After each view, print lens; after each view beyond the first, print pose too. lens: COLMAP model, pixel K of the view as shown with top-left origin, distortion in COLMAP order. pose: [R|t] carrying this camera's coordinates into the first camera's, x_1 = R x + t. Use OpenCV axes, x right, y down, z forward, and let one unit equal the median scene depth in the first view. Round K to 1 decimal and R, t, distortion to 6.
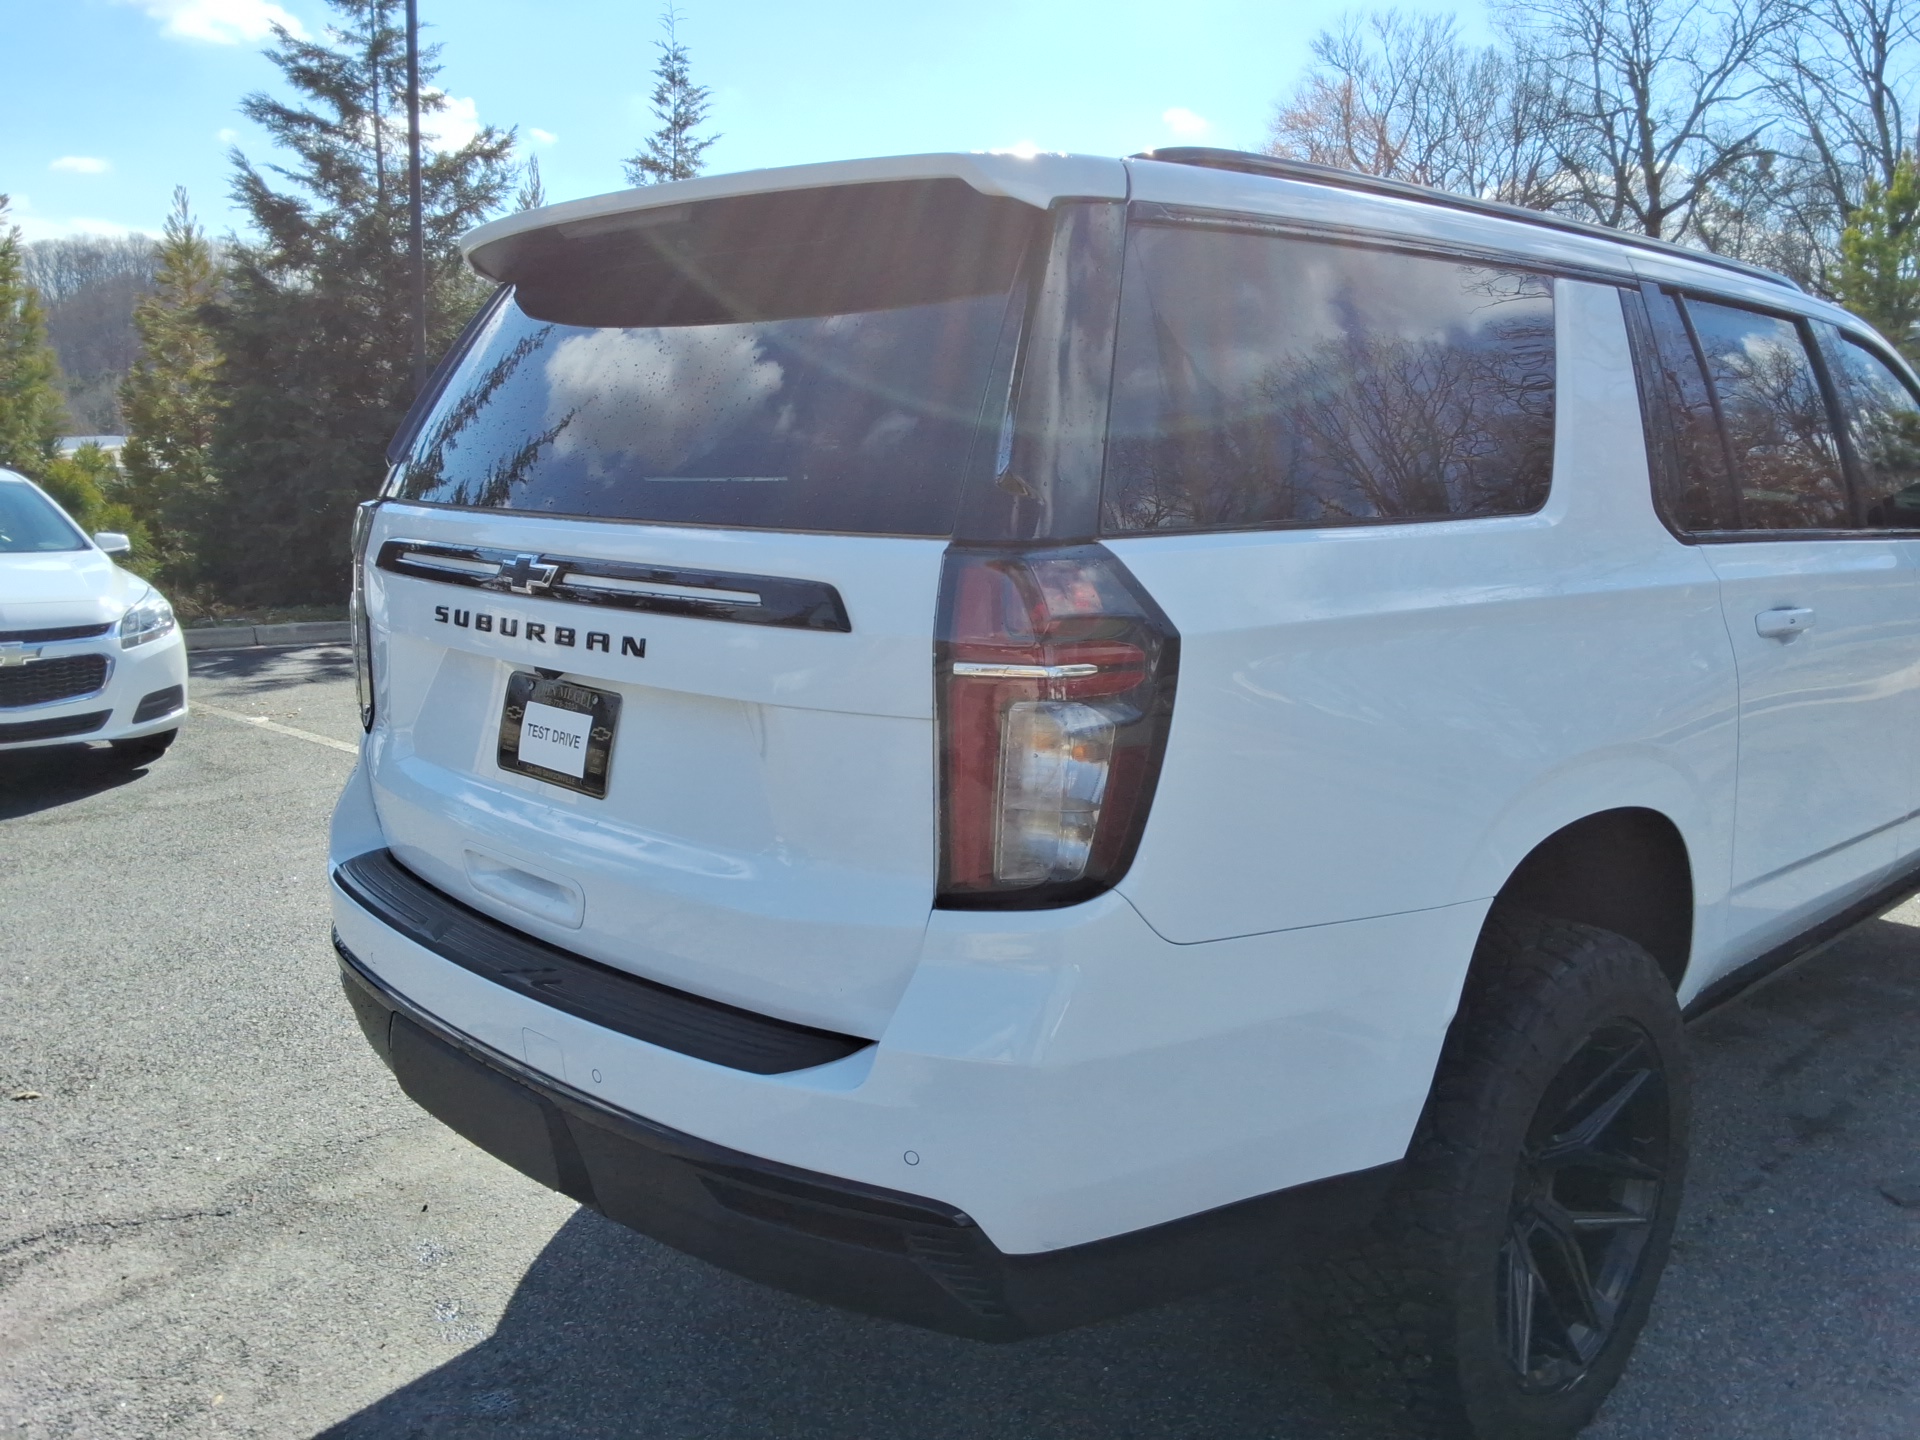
lens RADIAL K [[1548.3, 0, 953.1], [0, 1548.3, 712.1], [0, 0, 1]] dist [0.097263, -0.147788]
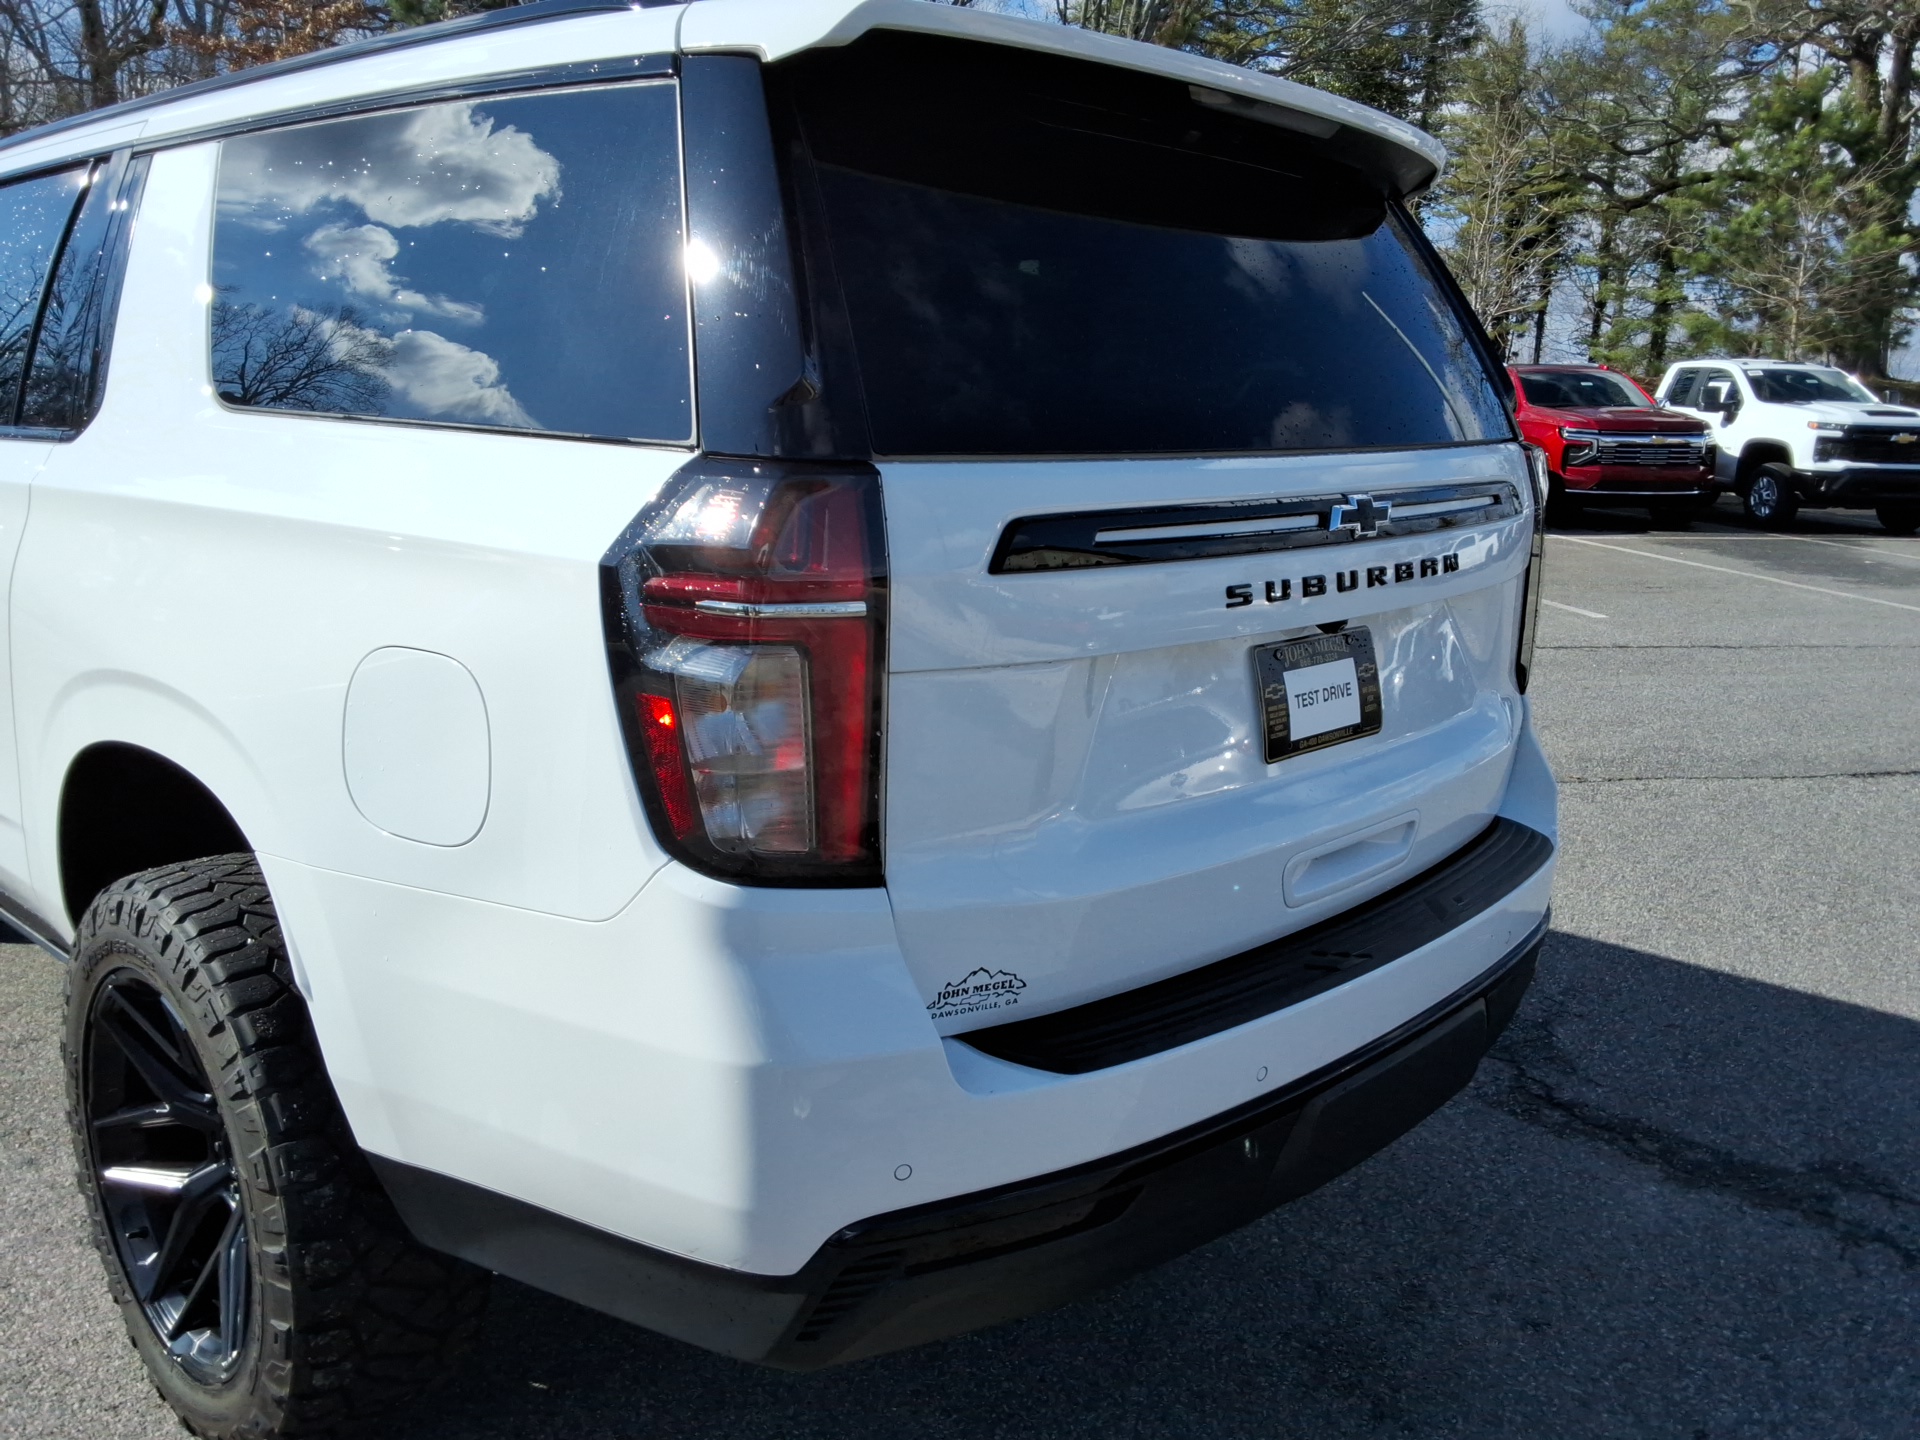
lens RADIAL K [[1548.3, 0, 995.4], [0, 1548.3, 705.8], [0, 0, 1]] dist [0.097263, -0.147788]
pose [[-0.060011, -0.212294, 0.975361, -0.609745], [0.139814, 0.965702, 0.218794, -0.109904], [-0.988358, 0.149499, -0.028271, 0.655522]]
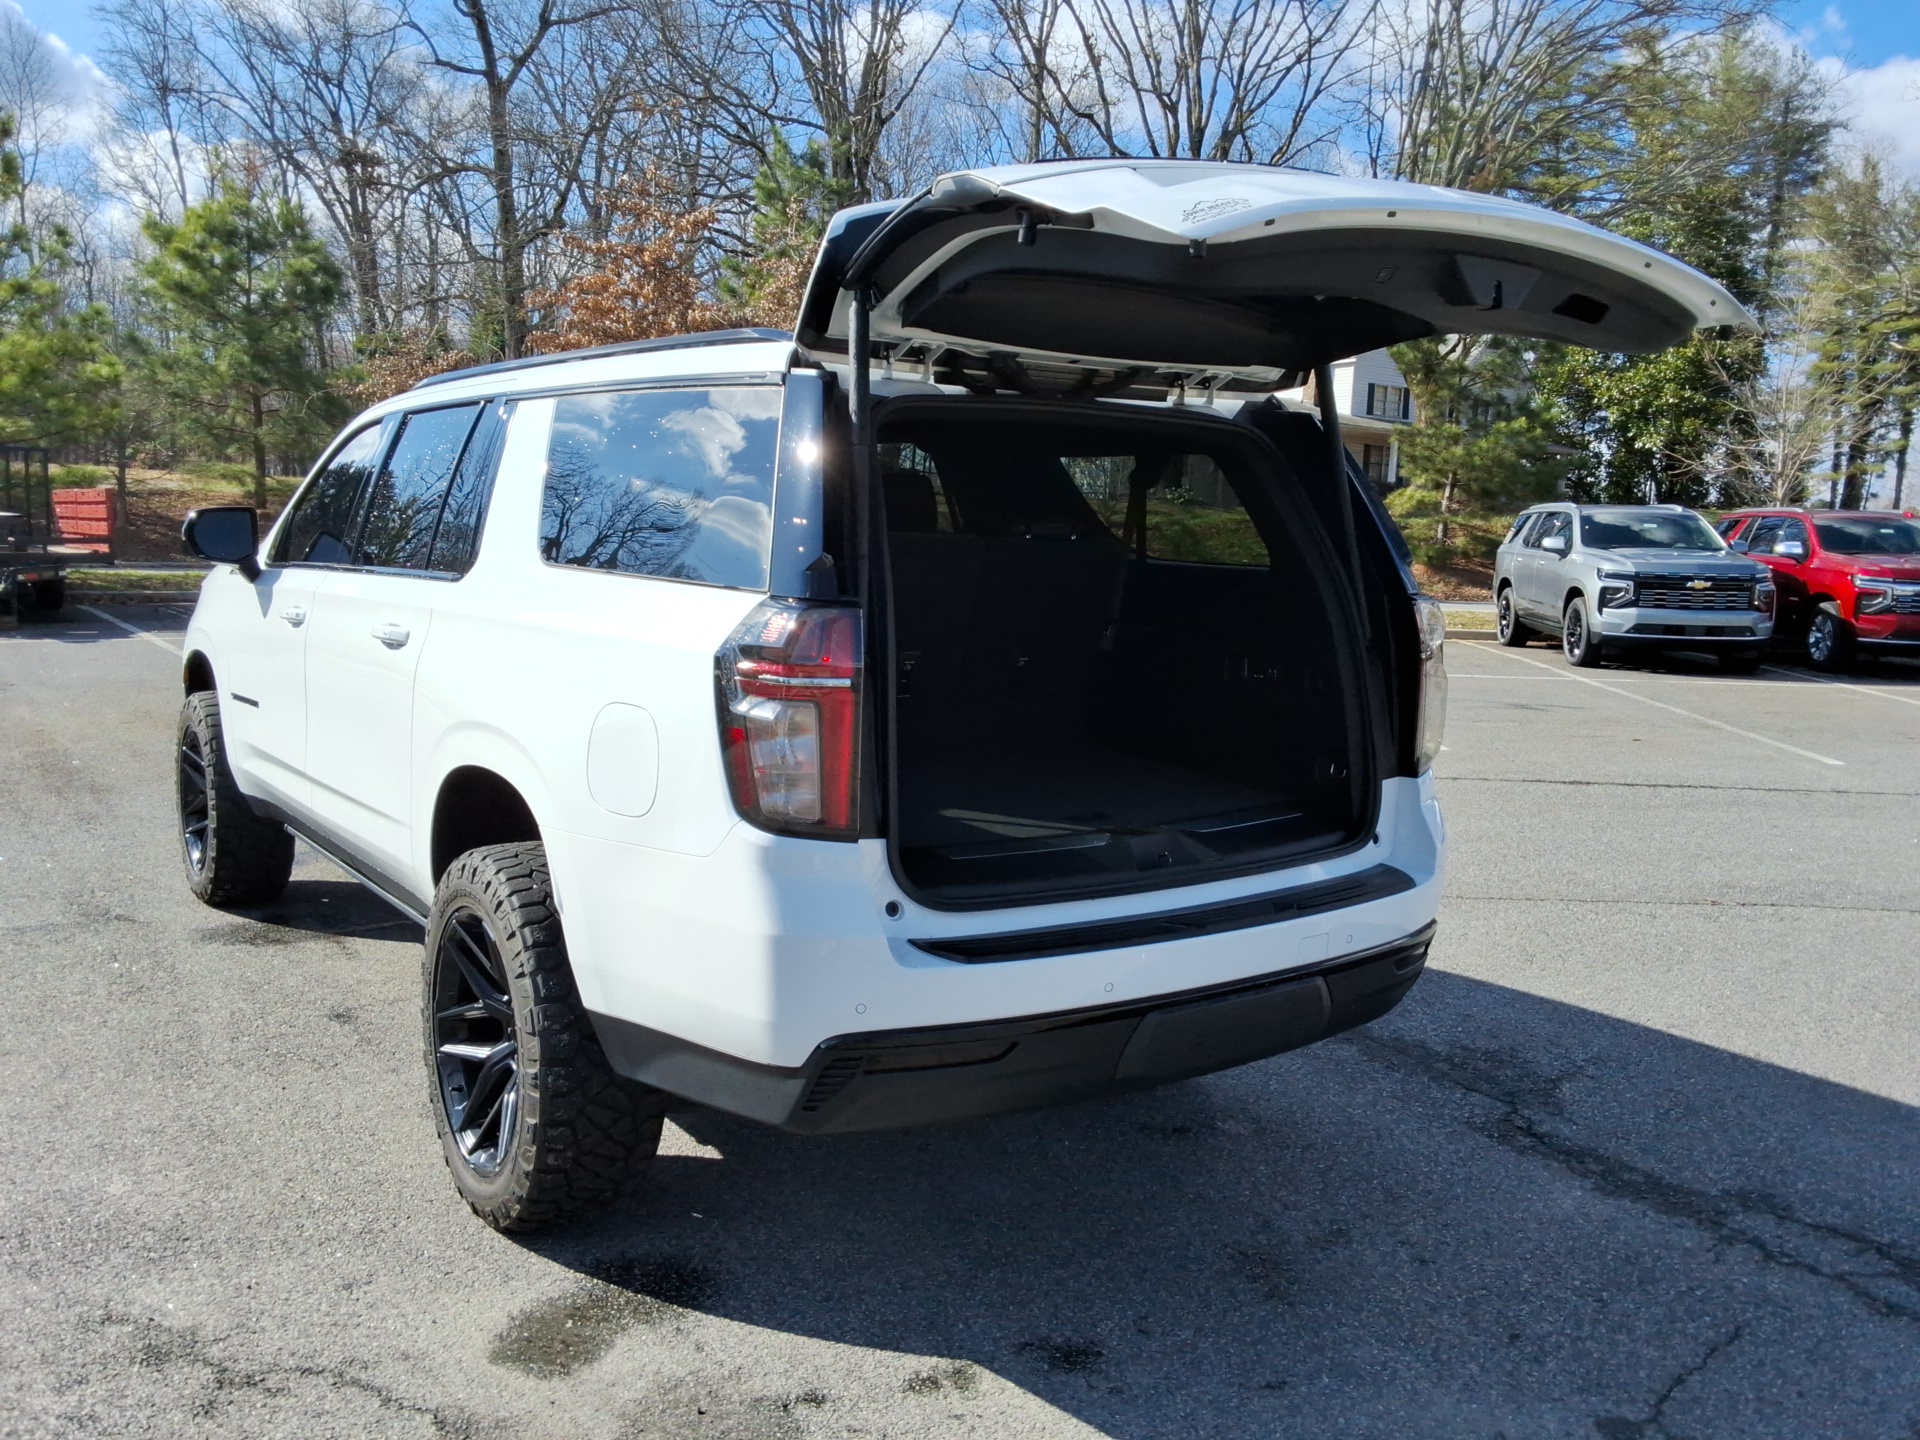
lens RADIAL K [[1548.3, 0, 985.9], [0, 1548.3, 710.4], [0, 0, 1]] dist [0.097263, -0.147788]
pose [[0.147073, -0.129125, 0.980661, -0.873200], [0.135849, 0.984684, 0.109281, -0.108497], [-0.979752, 0.117149, 0.162362, 0.514669]]
